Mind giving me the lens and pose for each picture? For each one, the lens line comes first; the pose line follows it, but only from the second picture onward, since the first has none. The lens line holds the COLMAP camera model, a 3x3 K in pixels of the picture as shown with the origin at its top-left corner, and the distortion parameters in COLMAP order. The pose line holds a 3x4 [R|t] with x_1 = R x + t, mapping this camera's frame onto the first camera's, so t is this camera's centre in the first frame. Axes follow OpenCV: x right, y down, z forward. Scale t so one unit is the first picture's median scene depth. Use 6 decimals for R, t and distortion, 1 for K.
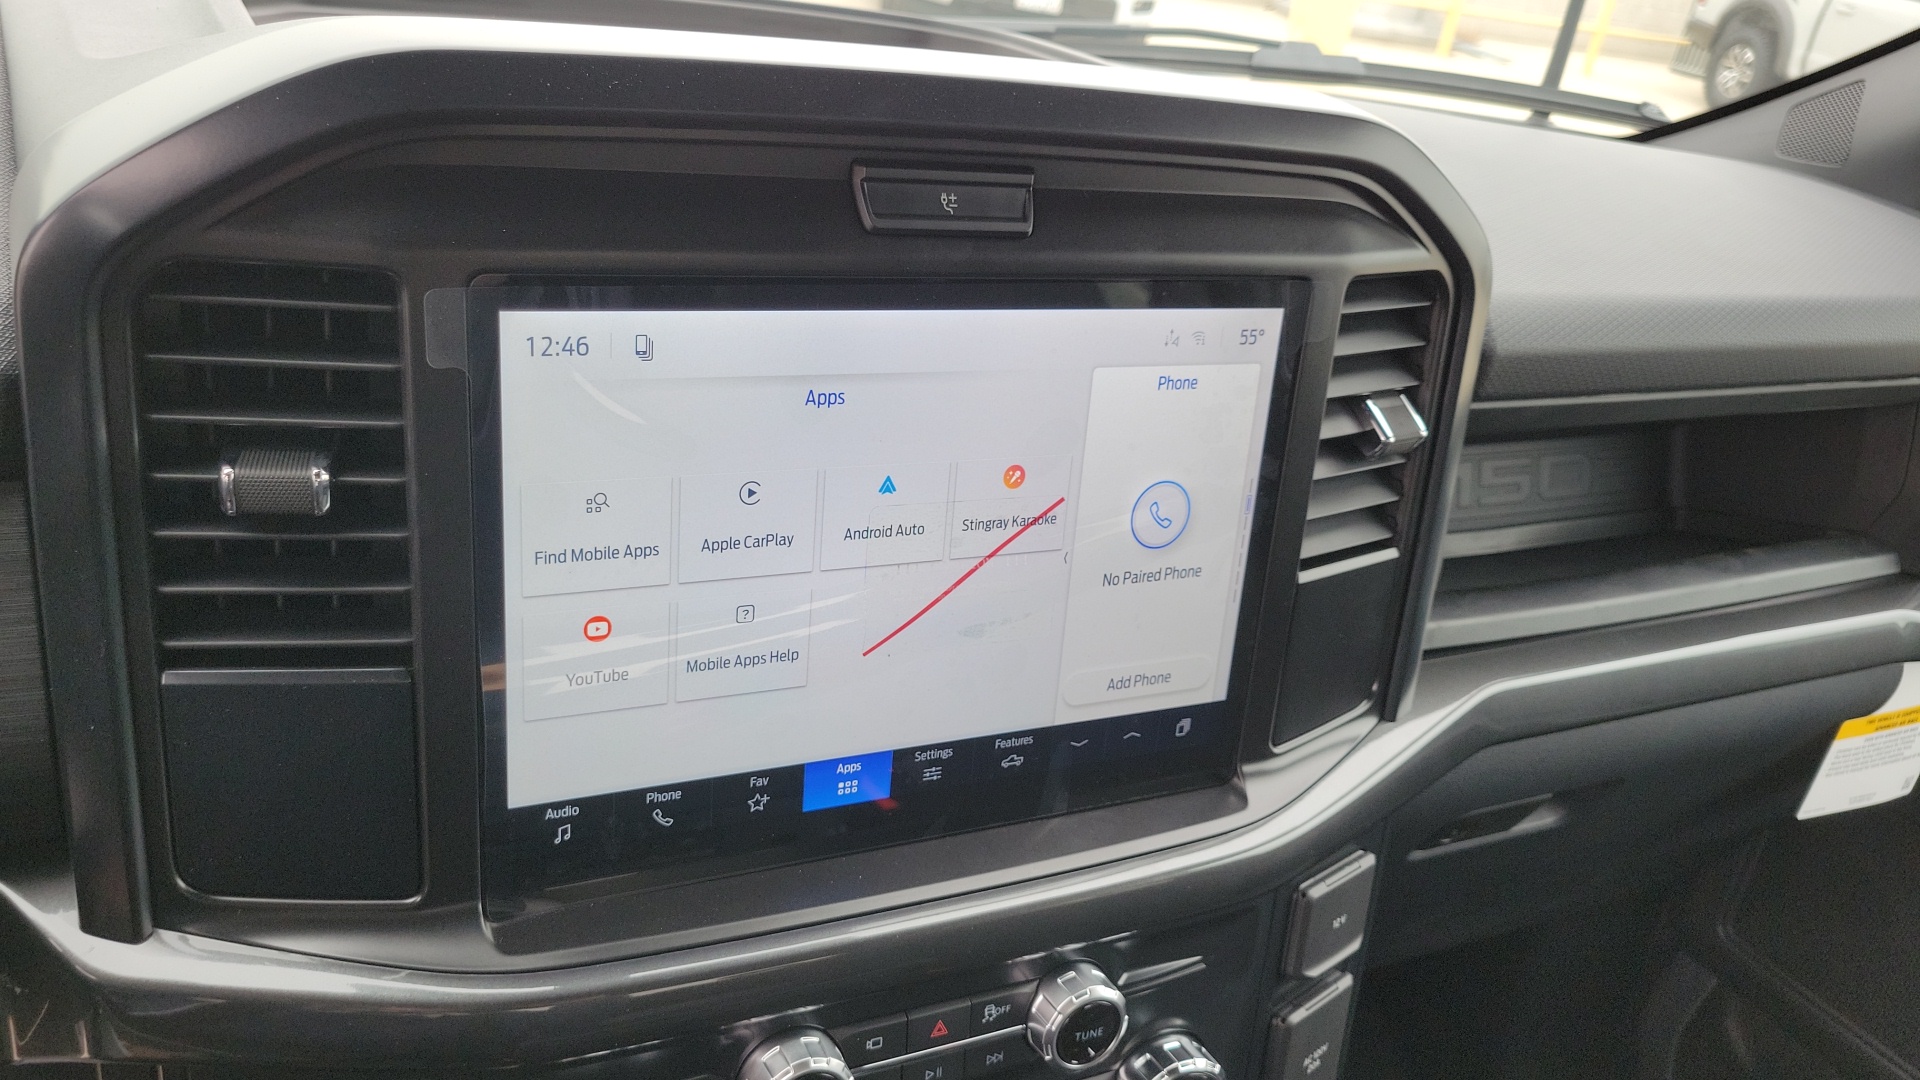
lens RADIAL K [[1491.3, 0, 963.9], [0, 1491.3, 548.2], [0, 0, 1]] dist [0.005197, 0.000852]
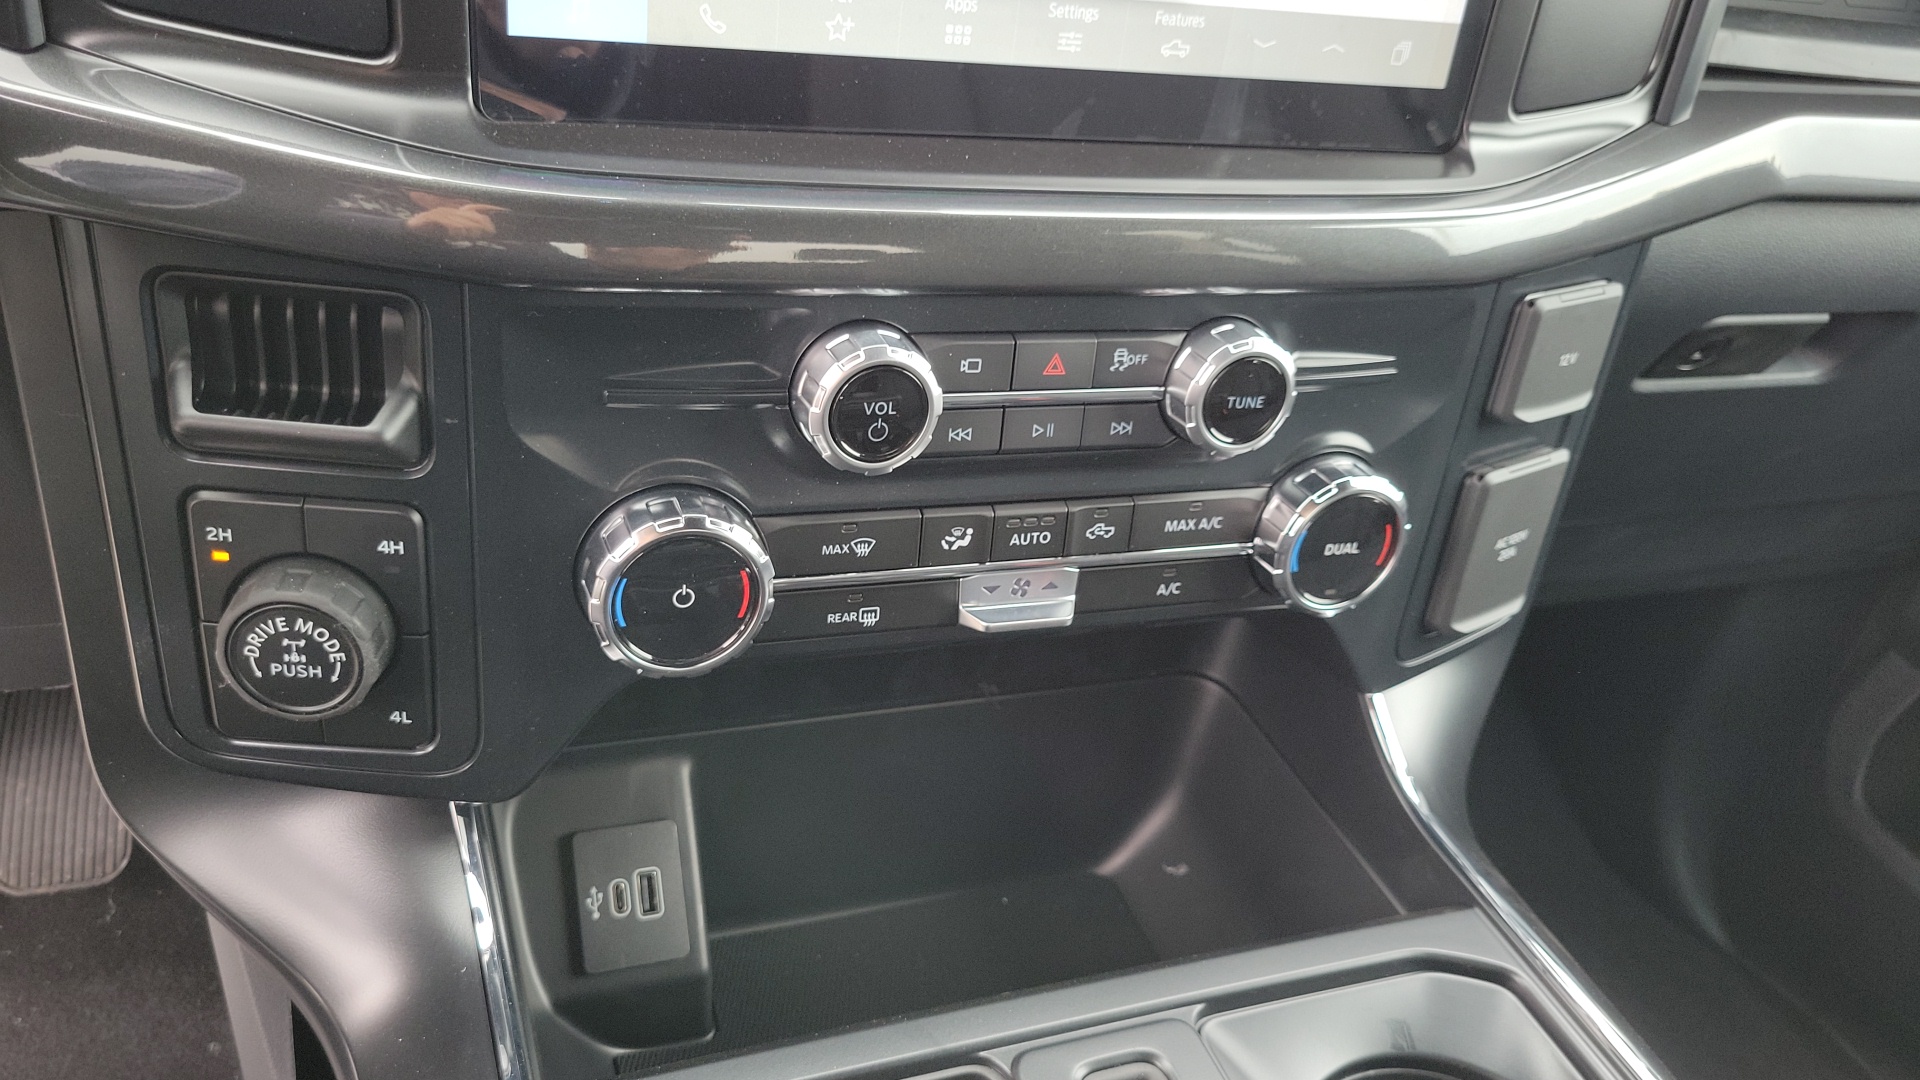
lens RADIAL K [[1476.7, 0, 940.1], [0, 1476.7, 578.8], [0, 0, 1]] dist [-0.002896, -0.004131]
pose [[0.992762, 0.077789, -0.091501, 0.002882], [-0.063467, 0.986621, 0.150171, 0.288131], [0.101959, -0.143277, 0.984417, 0.196070]]
